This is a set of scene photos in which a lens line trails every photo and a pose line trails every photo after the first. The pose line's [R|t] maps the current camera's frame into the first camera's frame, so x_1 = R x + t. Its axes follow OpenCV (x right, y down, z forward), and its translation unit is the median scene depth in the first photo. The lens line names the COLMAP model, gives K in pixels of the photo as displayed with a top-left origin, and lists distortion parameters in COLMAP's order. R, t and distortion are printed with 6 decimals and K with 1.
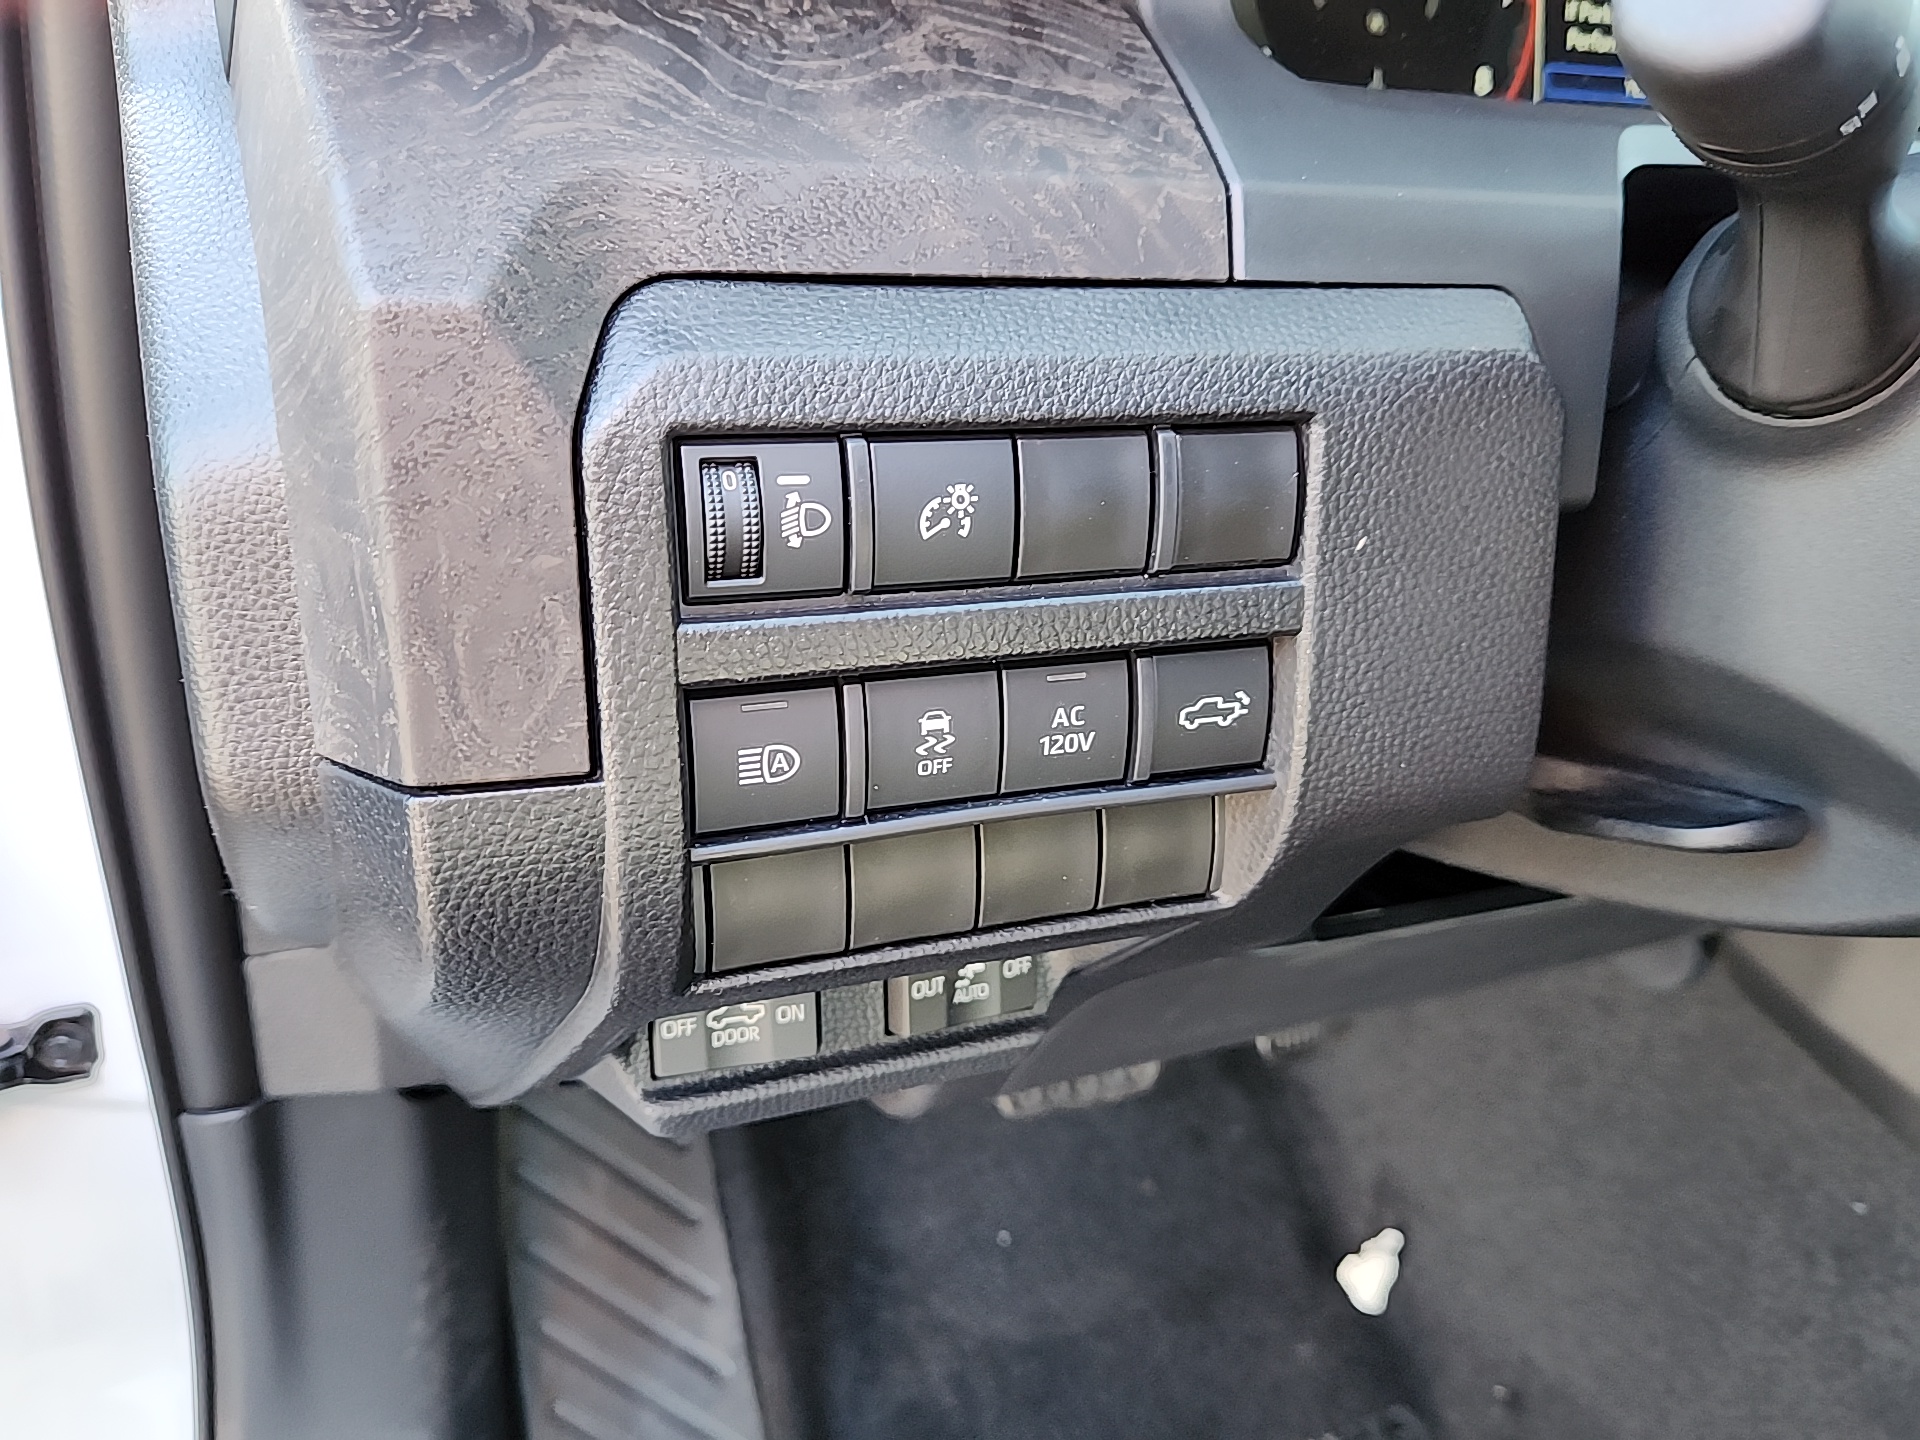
lens RADIAL K [[1514.6, 0, 985.8], [0, 1514.6, 724.0], [0, 0, 1]] dist [0.048961, -0.063939]
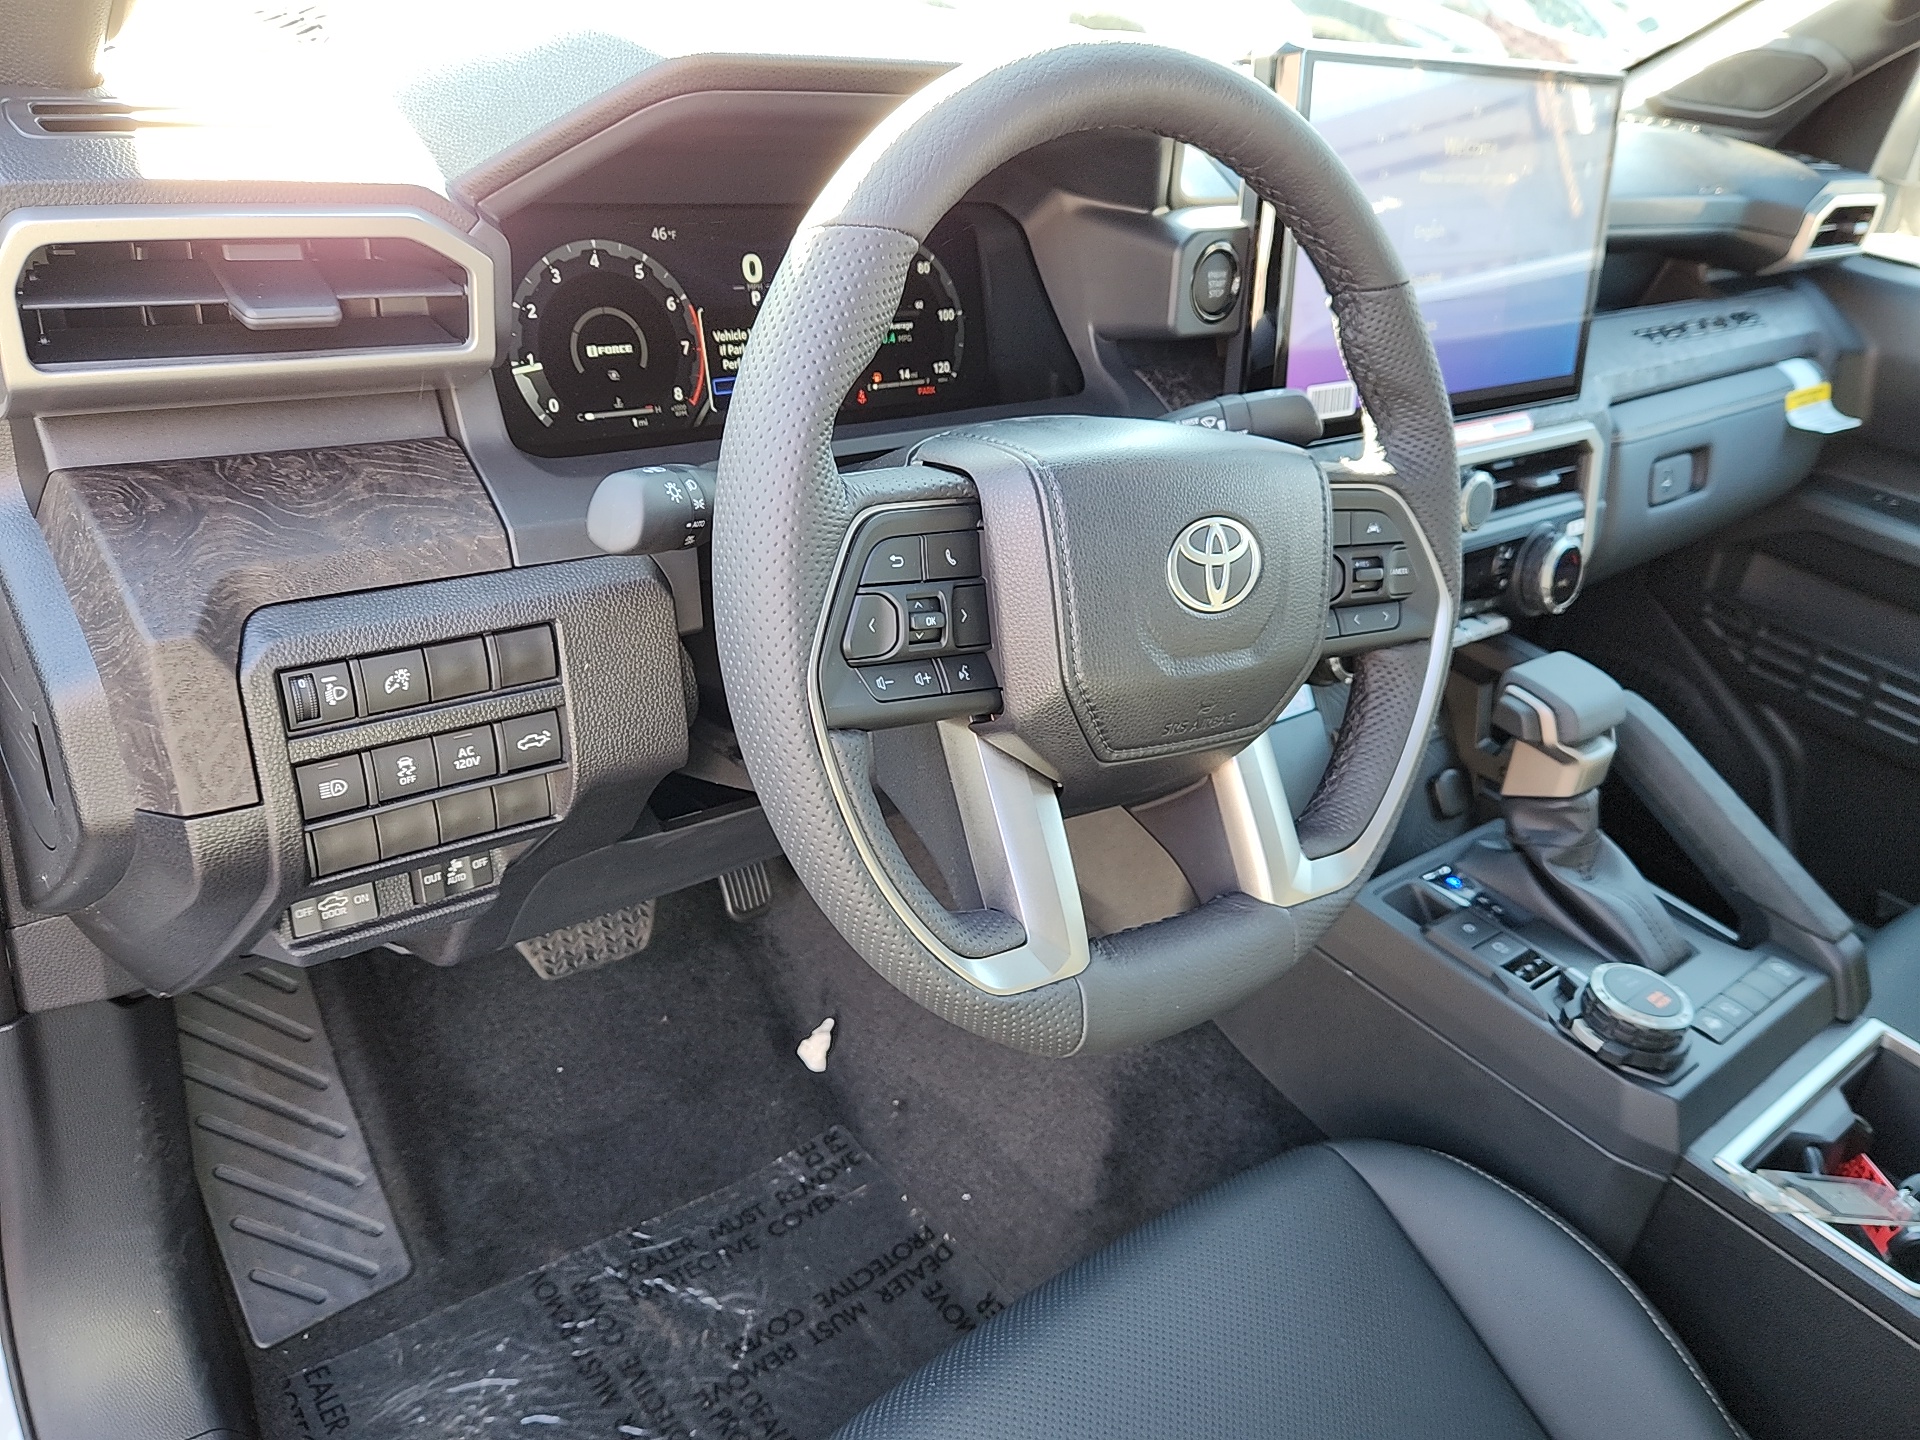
lens RADIAL K [[1499.1, 0, 997.1], [0, 1499.1, 740.0], [0, 0, 1]] dist [0.090678, -0.124339]
pose [[0.958593, -0.115733, 0.260203, 0.238726], [0.098991, 0.992136, 0.076597, -0.123650], [-0.267021, -0.047667, 0.962511, -1.537516]]
